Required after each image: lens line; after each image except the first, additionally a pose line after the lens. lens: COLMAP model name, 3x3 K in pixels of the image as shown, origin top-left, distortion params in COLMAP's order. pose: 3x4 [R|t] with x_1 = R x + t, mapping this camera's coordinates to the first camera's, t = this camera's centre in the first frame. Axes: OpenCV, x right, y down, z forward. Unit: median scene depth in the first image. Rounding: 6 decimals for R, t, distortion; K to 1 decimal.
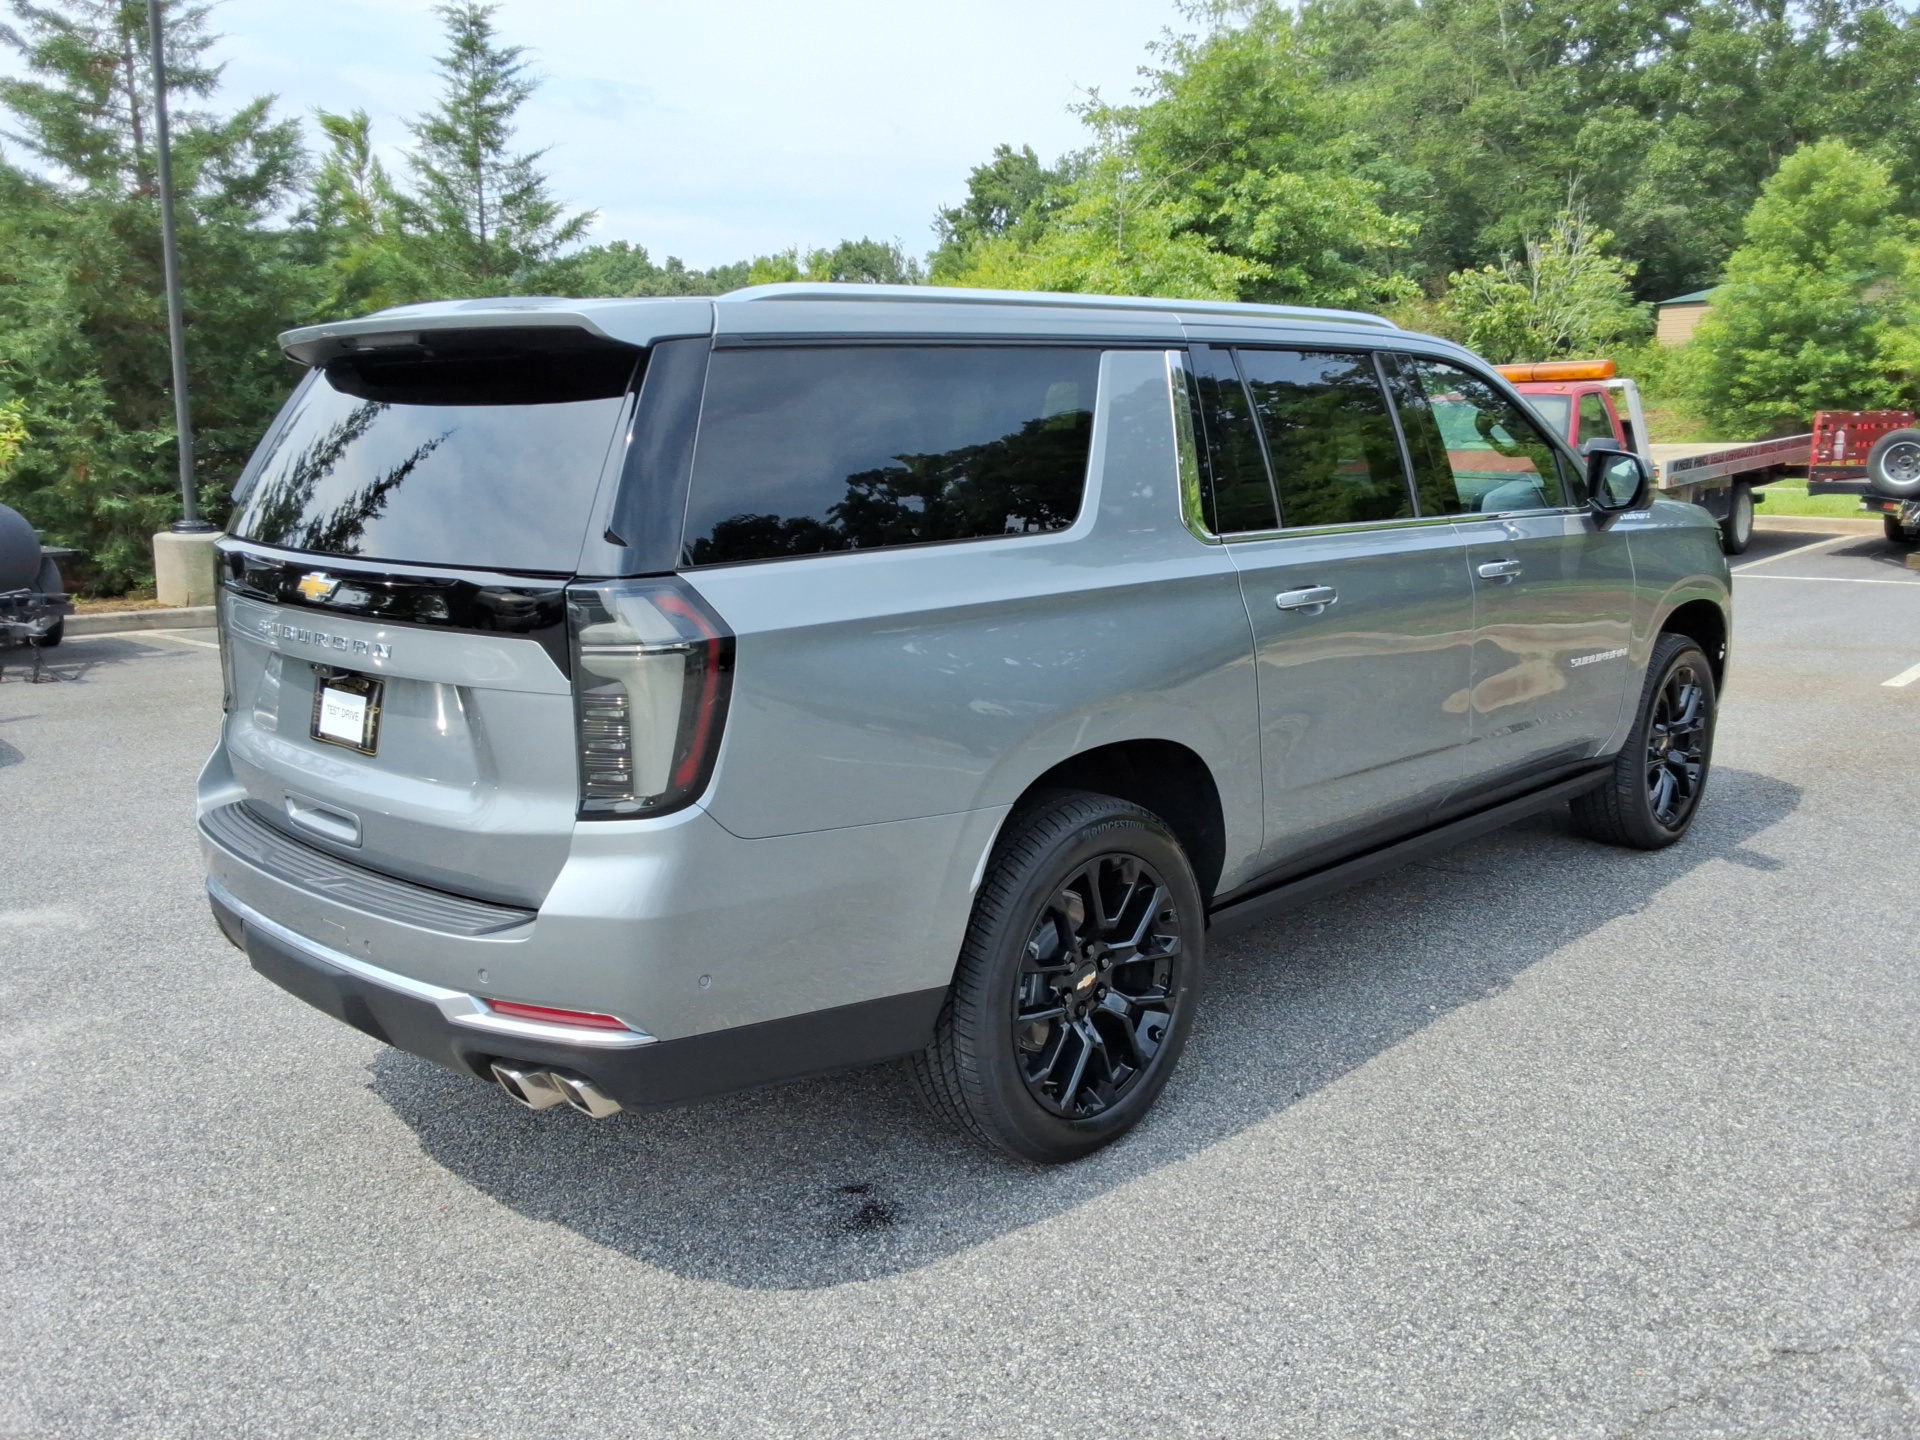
lens RADIAL K [[1543.0, 0, 957.7], [0, 1543.0, 700.7], [0, 0, 1]] dist [0.100541, -0.158551]
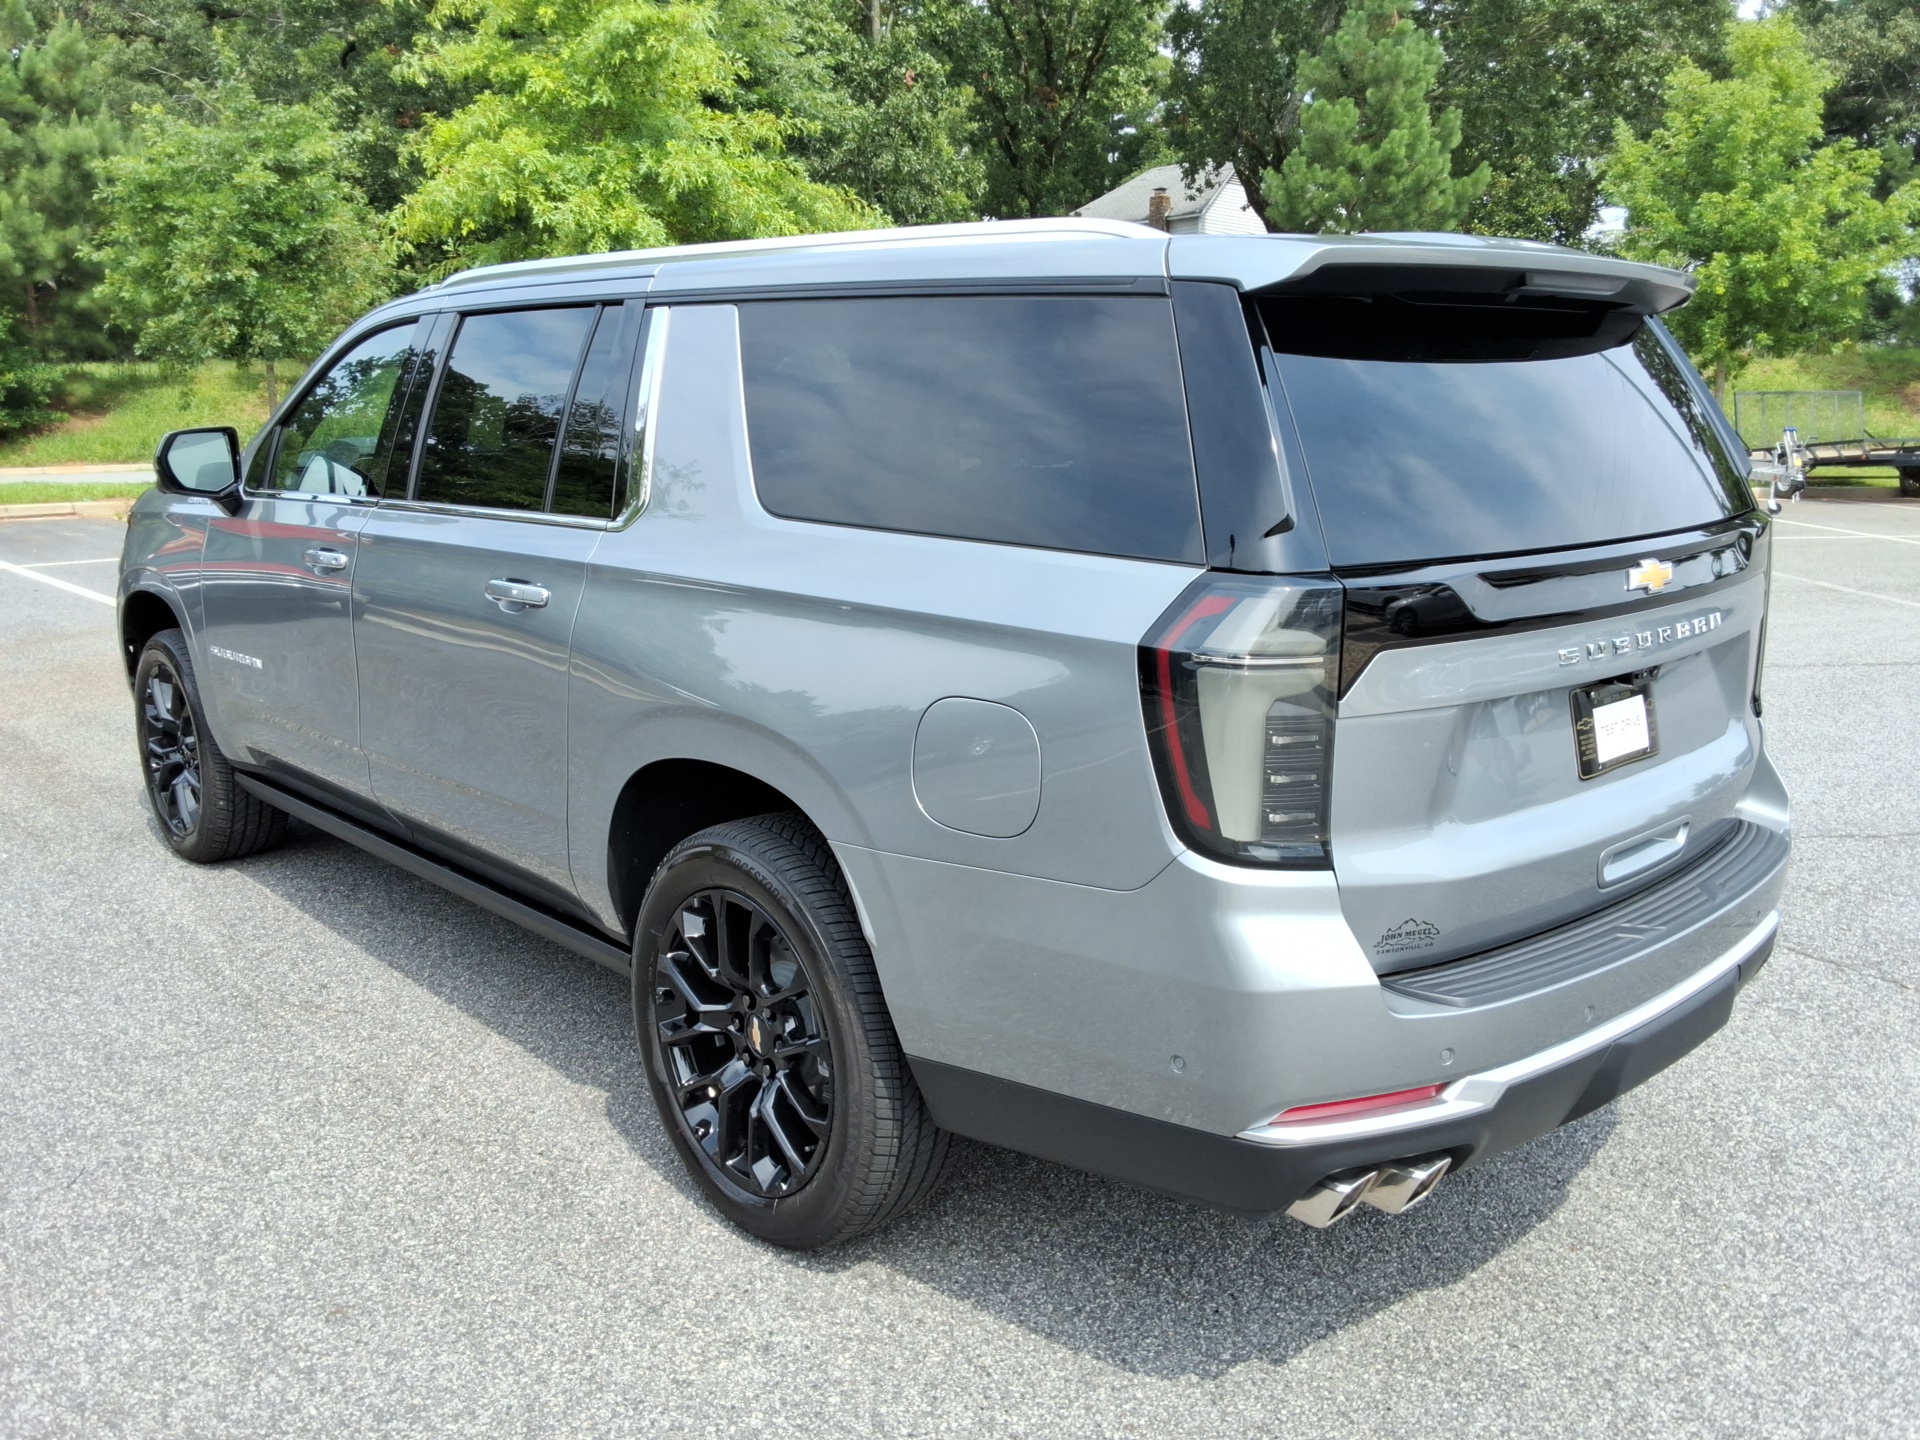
lens RADIAL K [[1543.0, 0, 957.7], [0, 1543.0, 700.7], [0, 0, 1]] dist [0.100541, -0.158551]
pose [[0.061046, -0.190281, 0.979830, -0.276824], [0.180199, 0.967632, 0.176685, -0.048738], [-0.981734, 0.165778, 0.093358, 0.285214]]
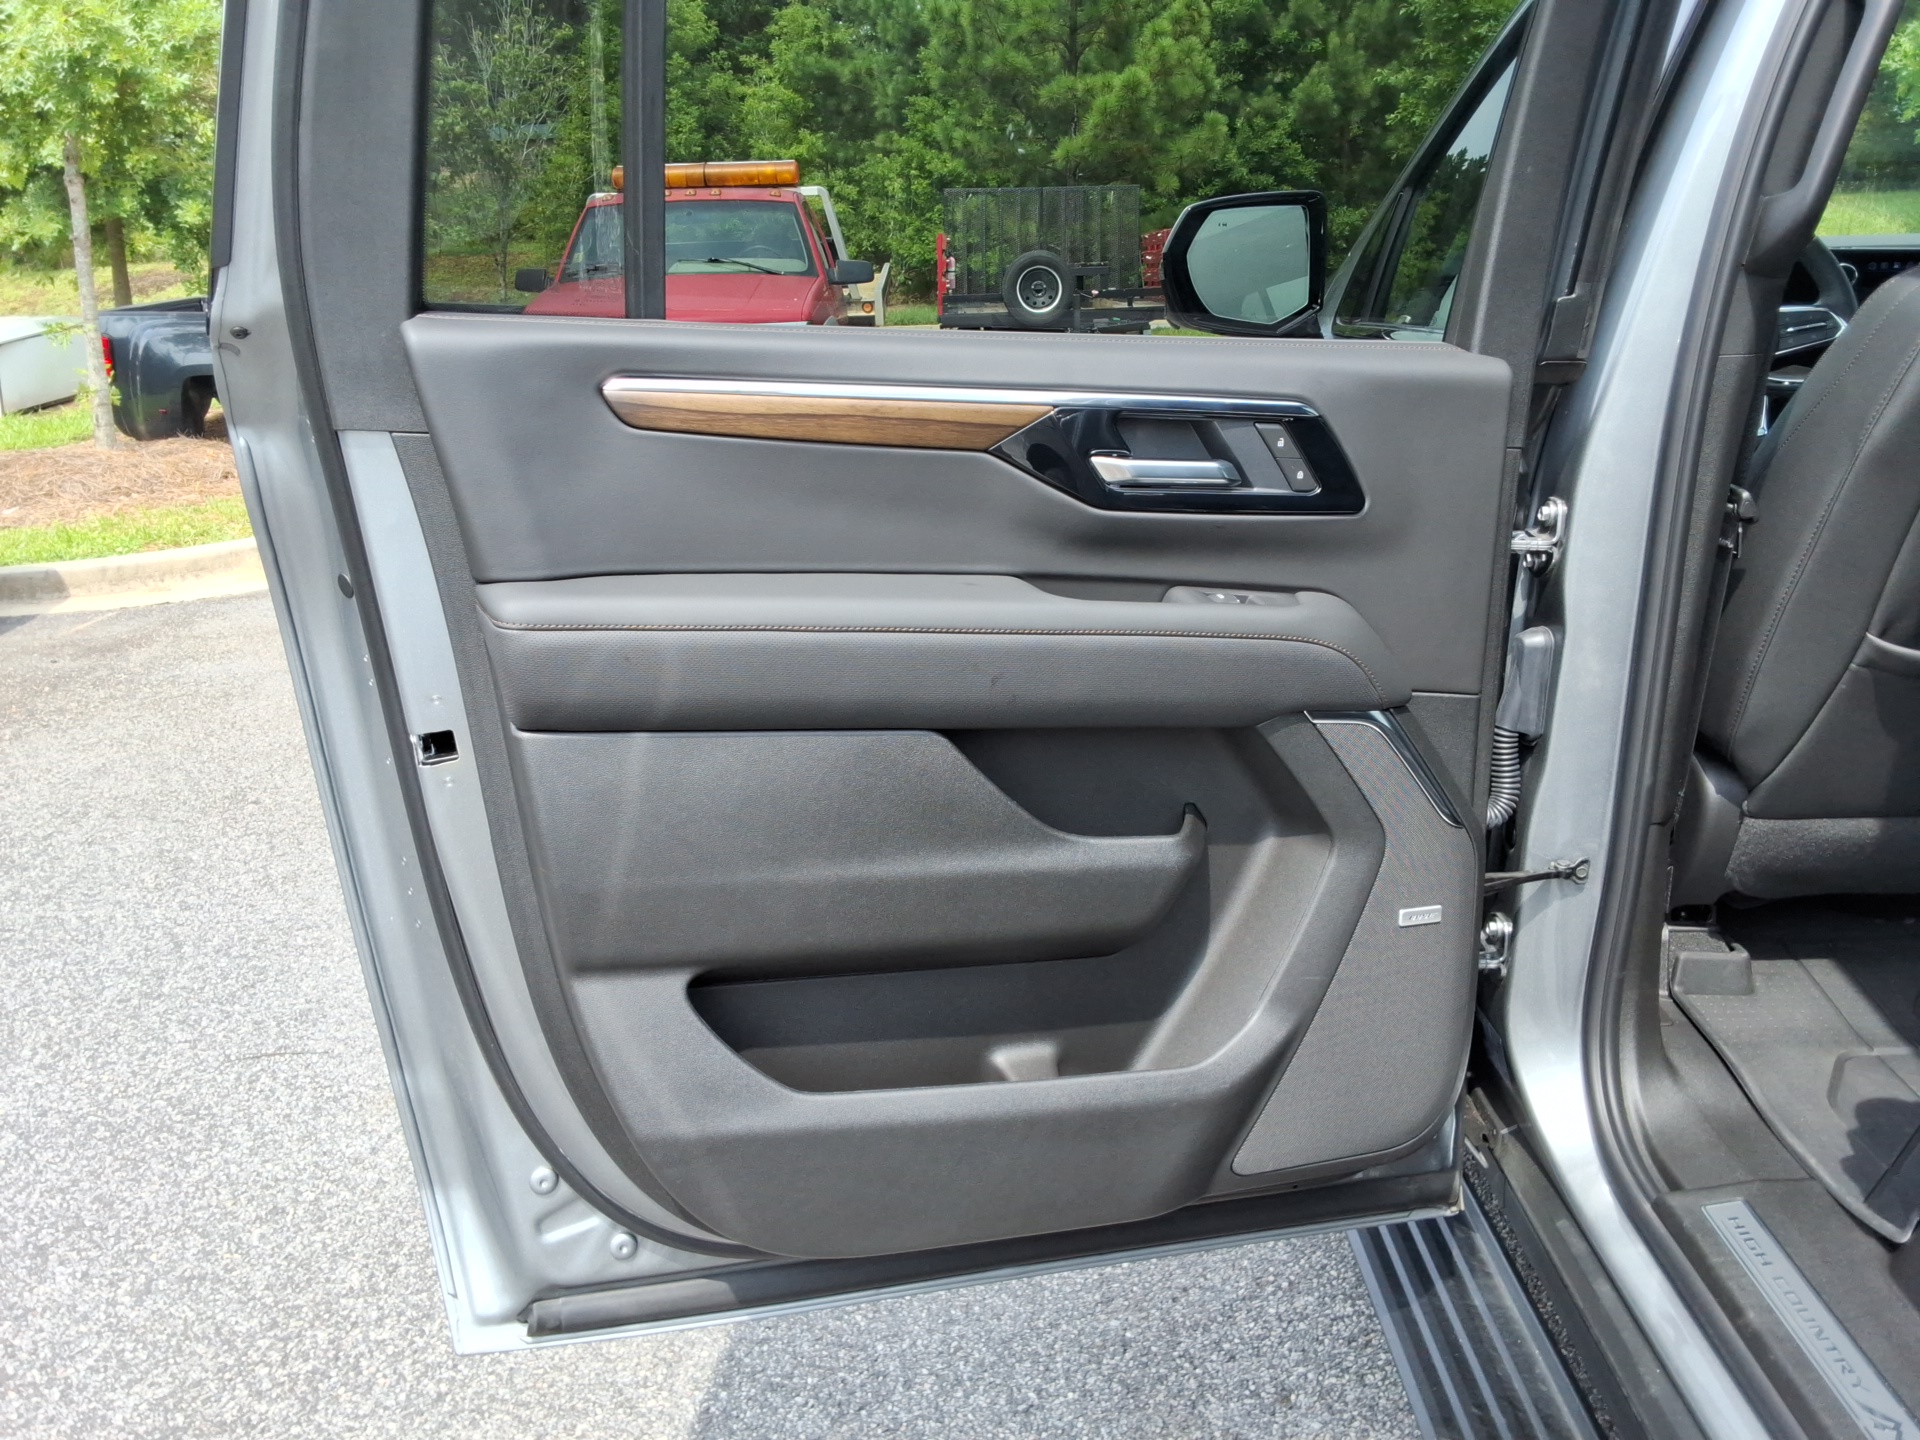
lens RADIAL K [[1586.2, 0, 976.9], [0, 1586.2, 702.6], [0, 0, 1]] dist [0.039754, -0.069826]
pose [[0.725603, -0.197448, 0.659177, -0.093526], [0.139556, 0.980266, 0.140006, -0.050501], [-0.673813, -0.009597, 0.738839, 0.359331]]
